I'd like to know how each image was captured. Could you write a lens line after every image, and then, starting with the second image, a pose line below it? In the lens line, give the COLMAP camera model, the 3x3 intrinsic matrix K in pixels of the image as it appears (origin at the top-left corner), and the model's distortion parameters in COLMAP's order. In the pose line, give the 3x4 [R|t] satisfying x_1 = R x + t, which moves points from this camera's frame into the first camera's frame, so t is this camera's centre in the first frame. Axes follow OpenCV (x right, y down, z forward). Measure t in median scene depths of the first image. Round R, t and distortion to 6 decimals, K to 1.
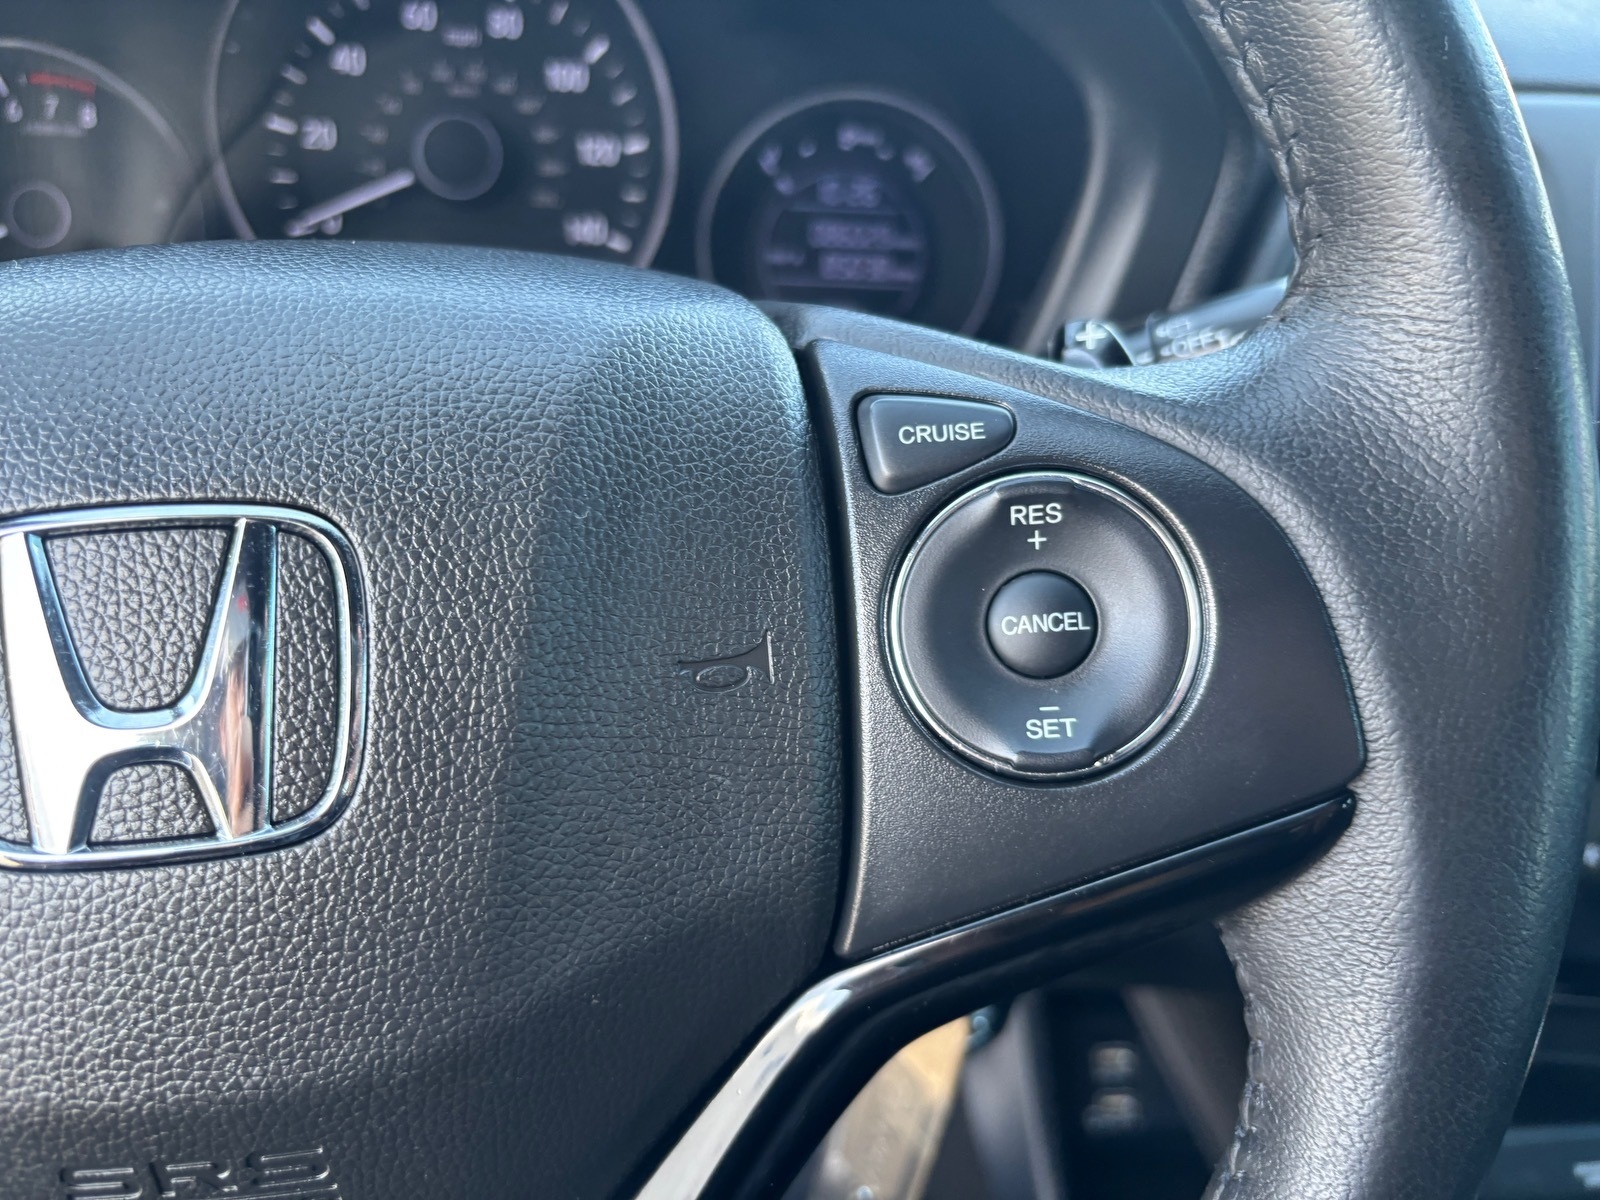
lens RADIAL K [[1199.1, 0, 805.5], [0, 1199.1, 600.2], [0, 0, 1]] dist [0.003508, -0.018637]
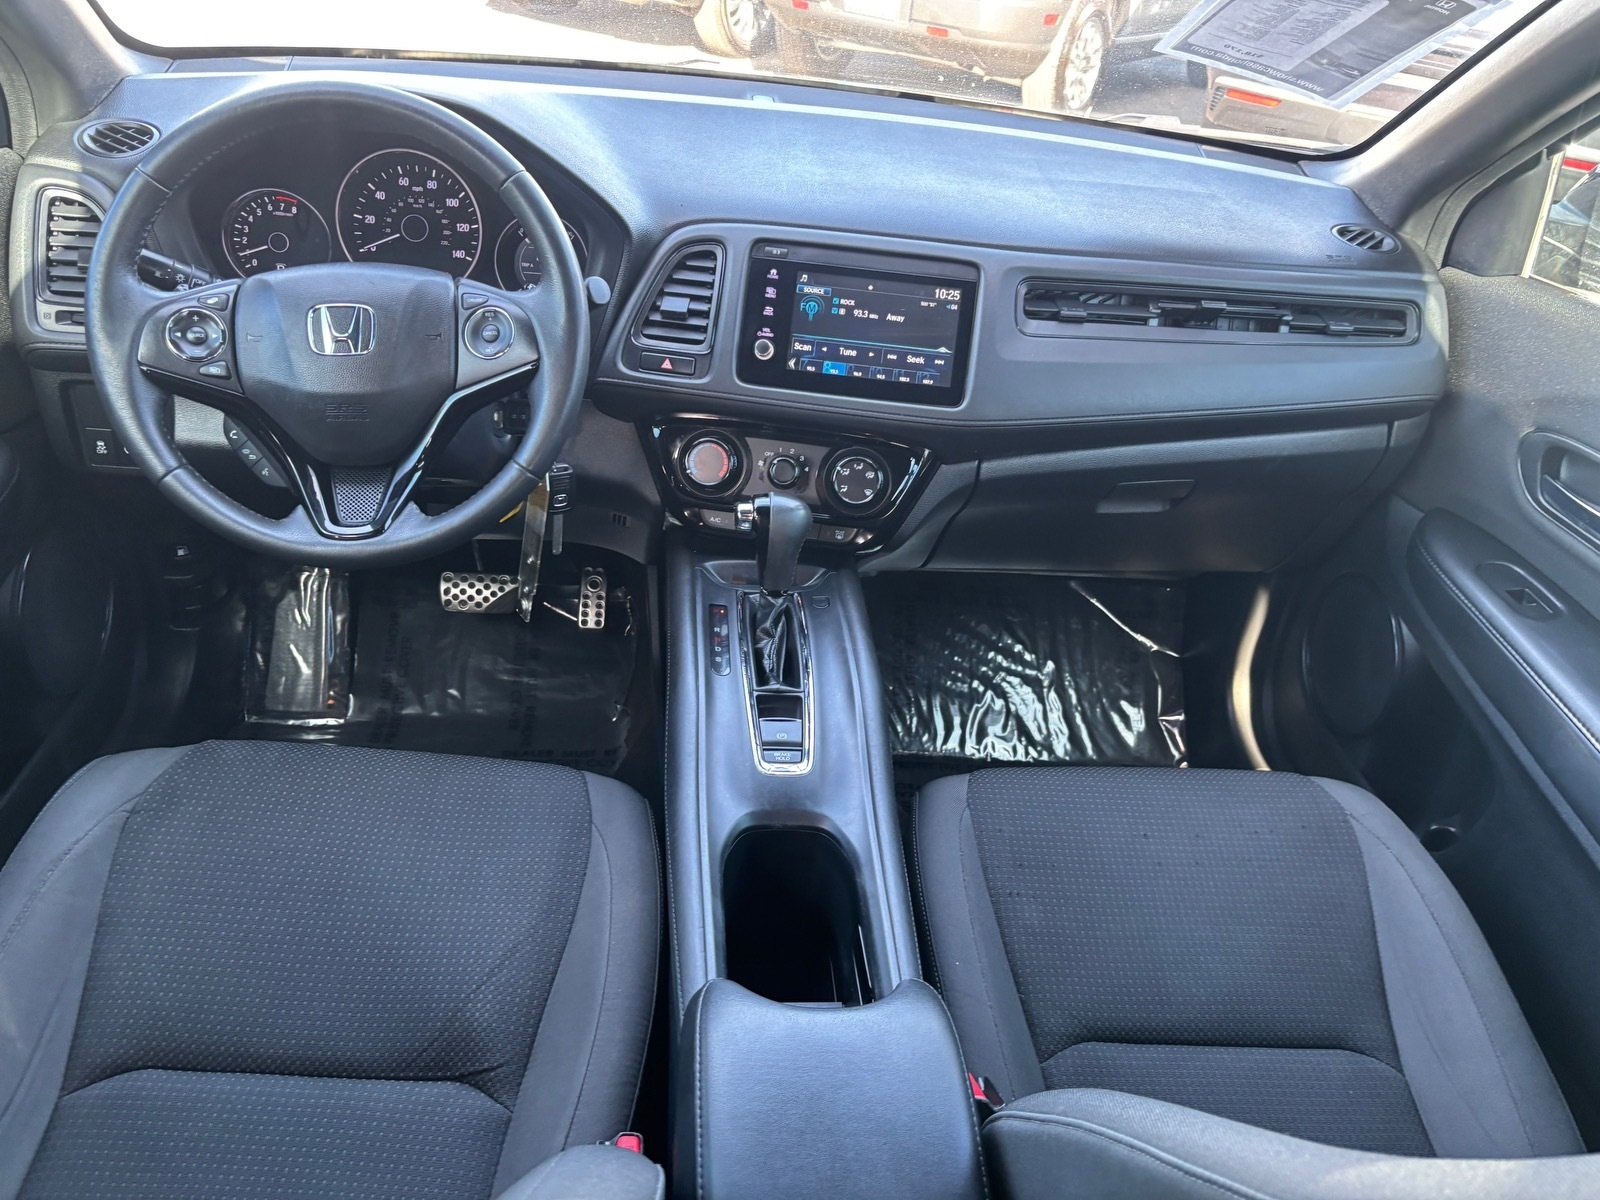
lens RADIAL K [[1199.1, 0, 840.8], [0, 1199.1, 609.7], [0, 0, 1]] dist [0.003508, -0.018637]
pose [[0.999204, 0.036244, 0.016675, 1.788512], [-0.036544, 0.999169, 0.018035, 1.165931], [-0.016008, -0.018630, 0.999698, -4.805646]]
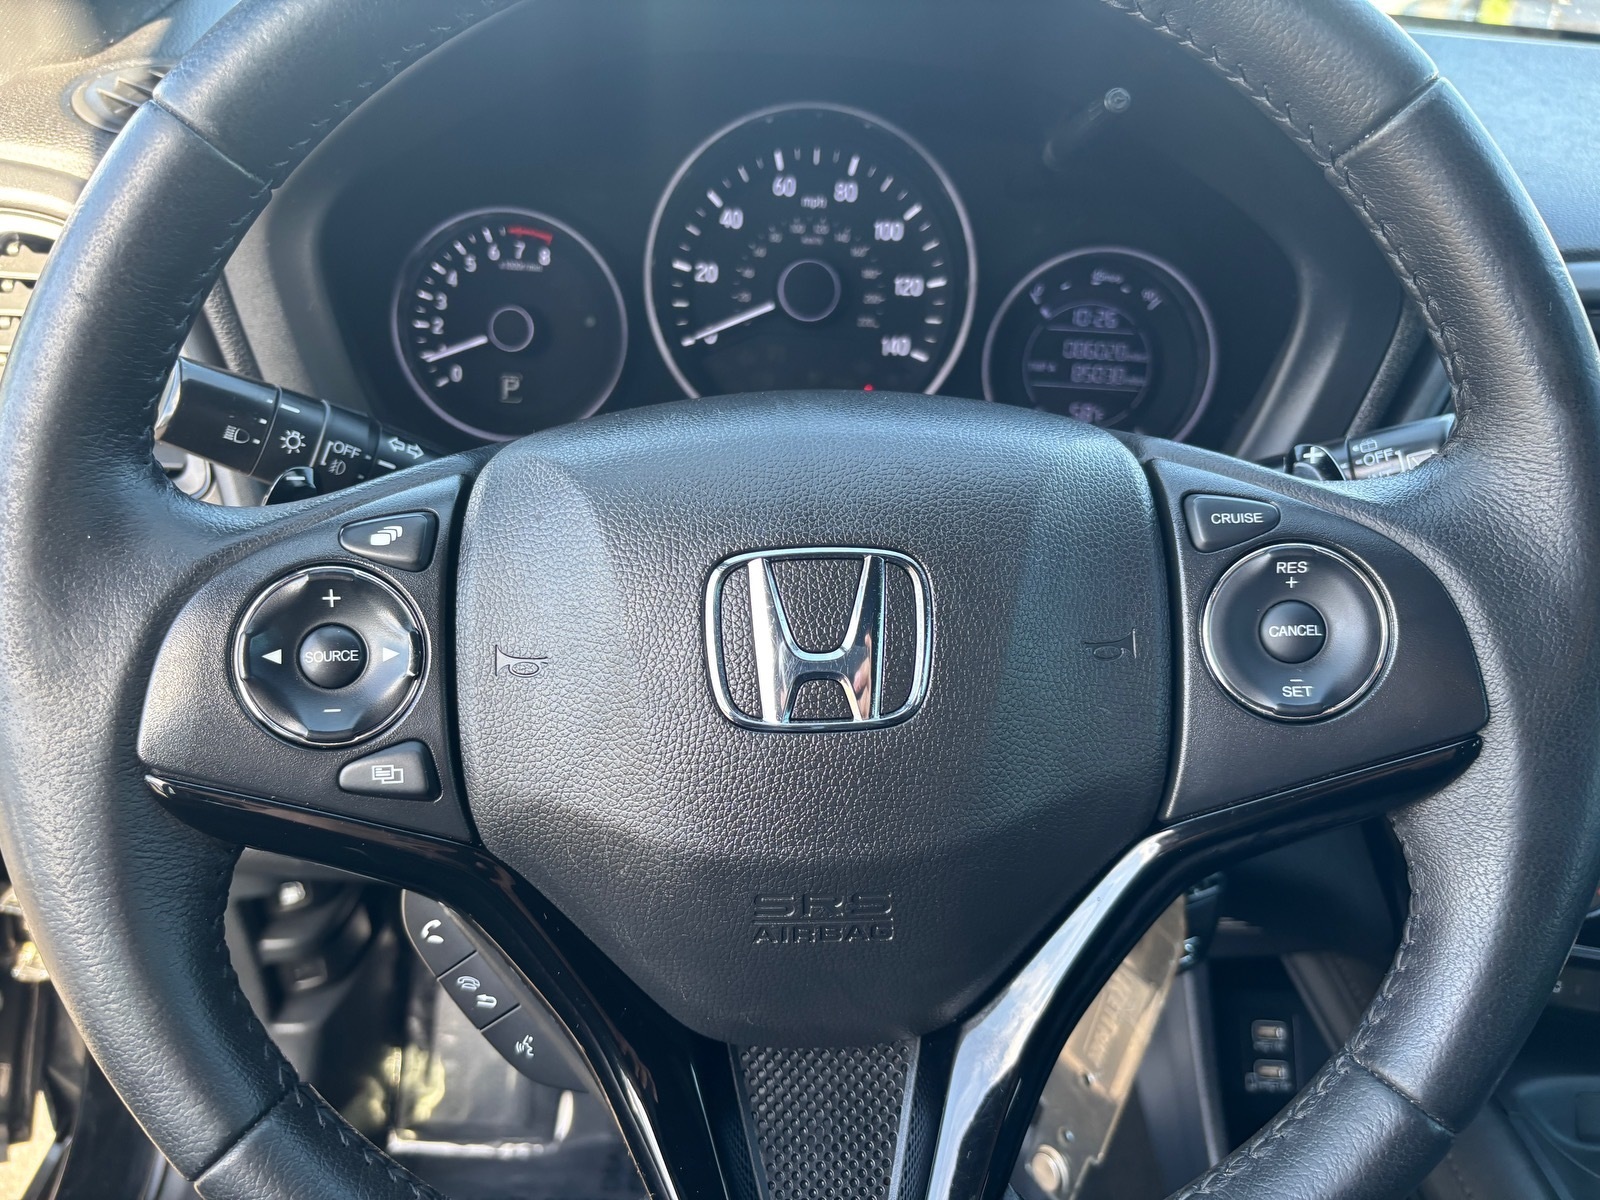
lens RADIAL K [[1199.1, 0, 801.0], [0, 1199.1, 616.7], [0, 0, 1]] dist [0.003508, -0.018637]
pose [[0.994031, 0.040831, -0.101171, -0.332118], [-0.043299, 0.998813, -0.022314, 0.067917], [0.100140, 0.026561, 0.994619, -0.780227]]
